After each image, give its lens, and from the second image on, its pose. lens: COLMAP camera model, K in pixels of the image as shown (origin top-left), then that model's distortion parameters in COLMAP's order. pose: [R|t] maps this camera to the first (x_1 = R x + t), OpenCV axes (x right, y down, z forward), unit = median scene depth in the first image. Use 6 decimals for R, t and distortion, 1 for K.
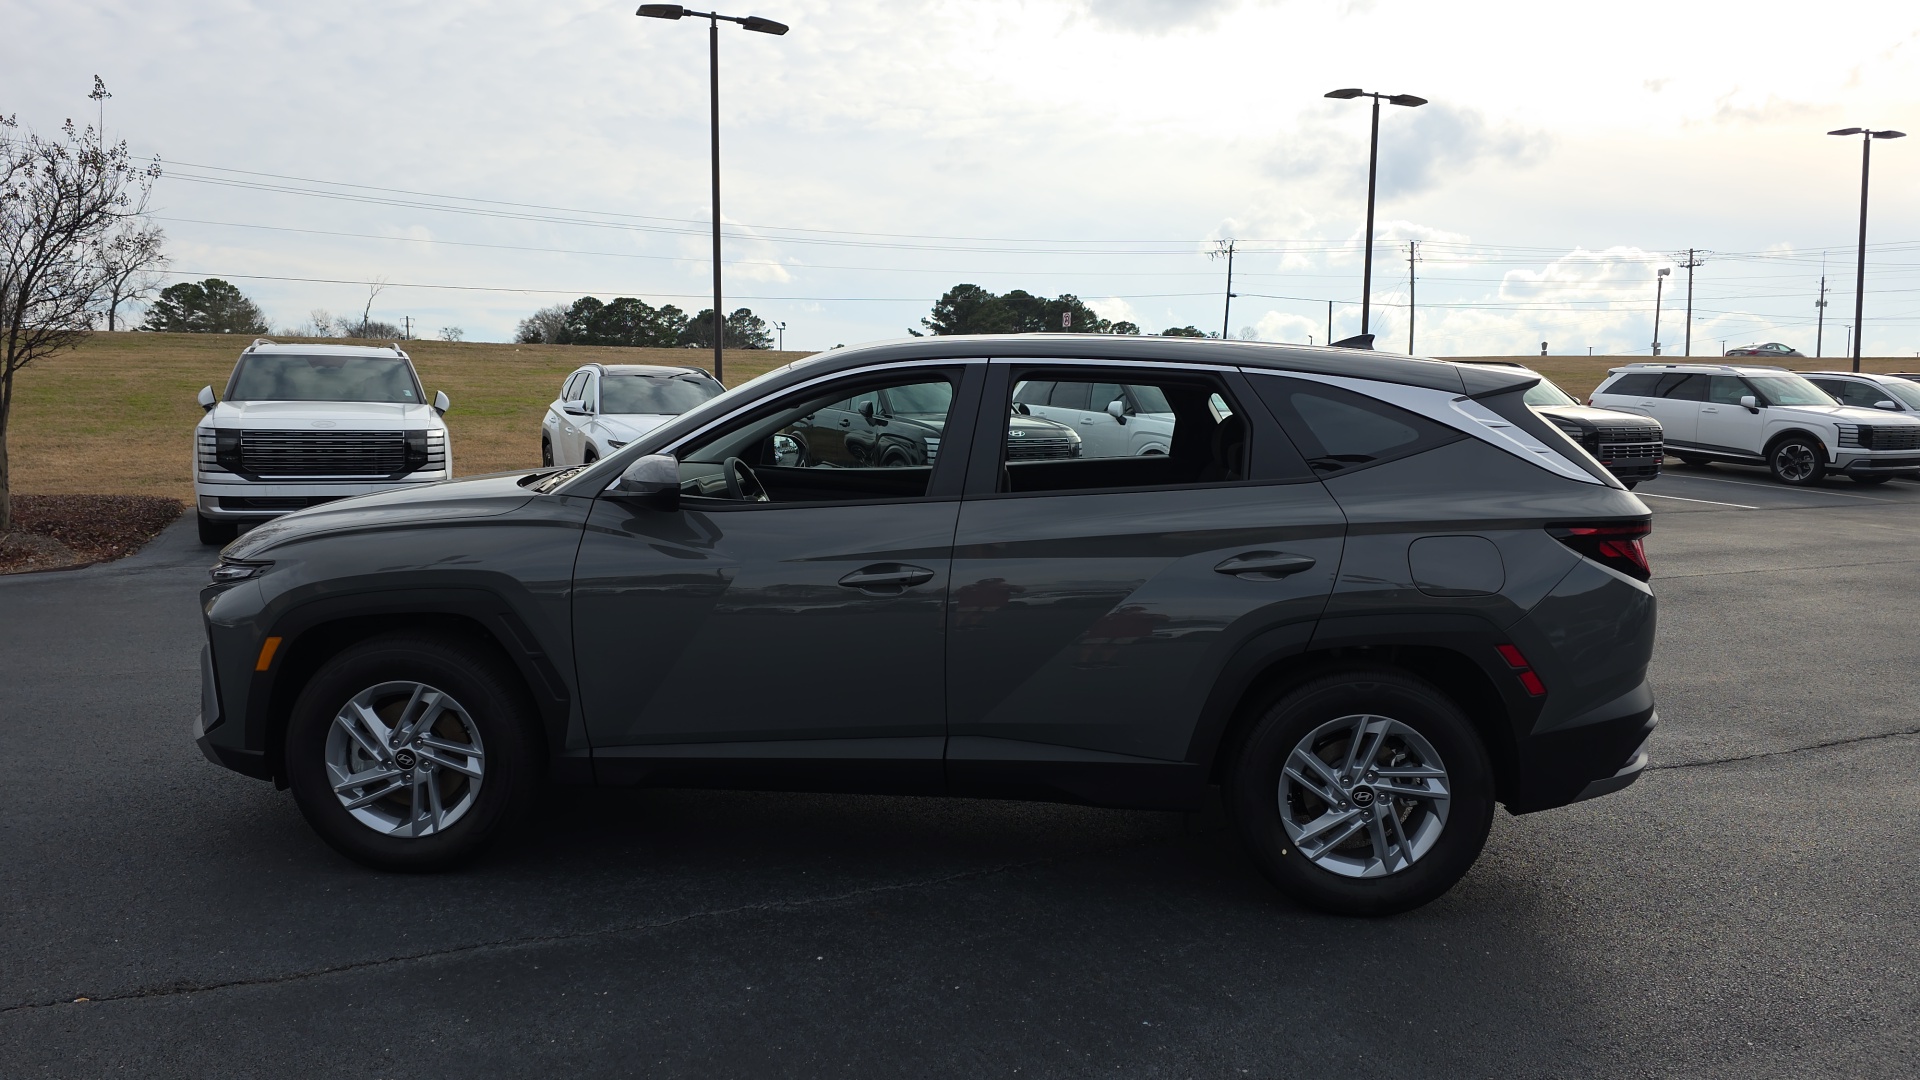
lens RADIAL K [[1305.7, 0, 948.6], [0, 1305.7, 543.3], [0, 0, 1]] dist [0.050934, -0.040107]
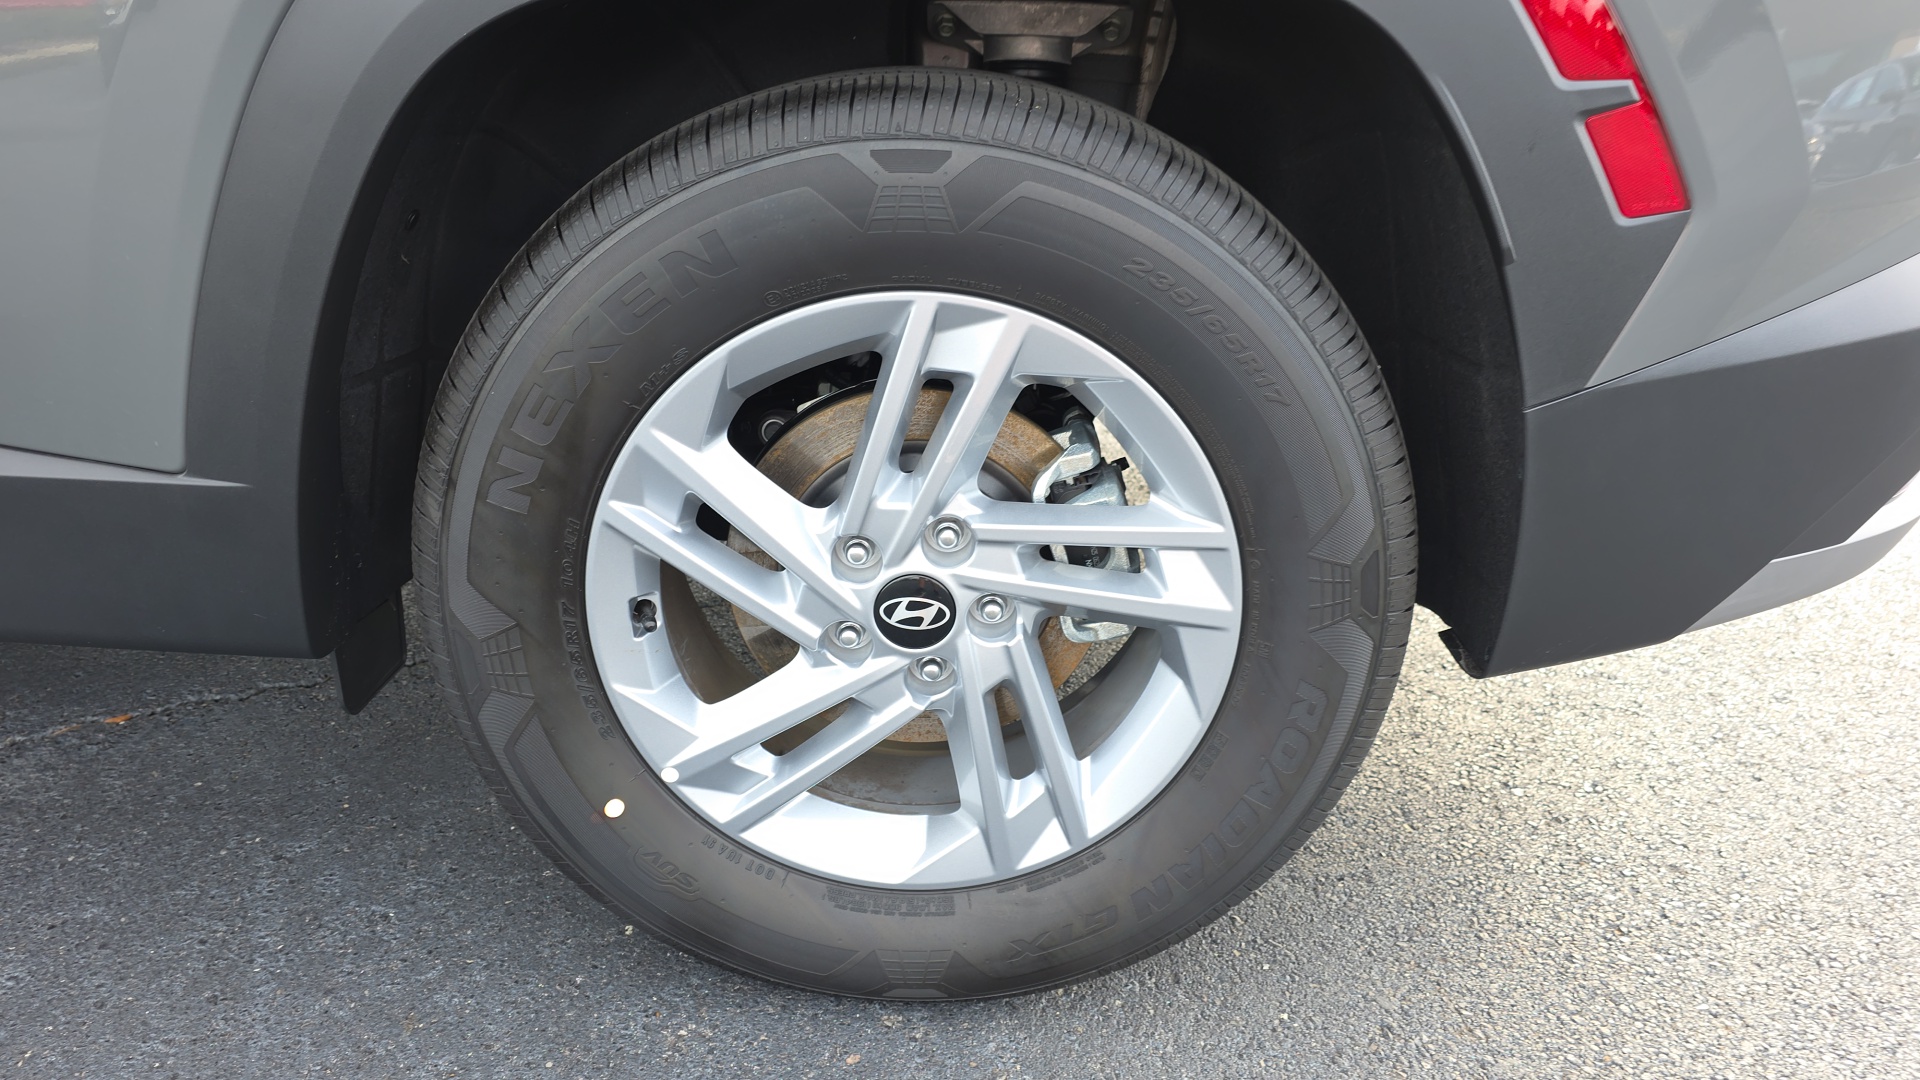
lens RADIAL K [[1305.7, 0, 965.6], [0, 1305.7, 549.7], [0, 0, 1]] dist [0.050934, -0.040107]
pose [[0.999066, 0.011792, 0.041578, 0.314253], [-0.023763, 0.953463, 0.300573, 0.102591], [-0.036099, -0.301280, 0.952852, 0.755854]]
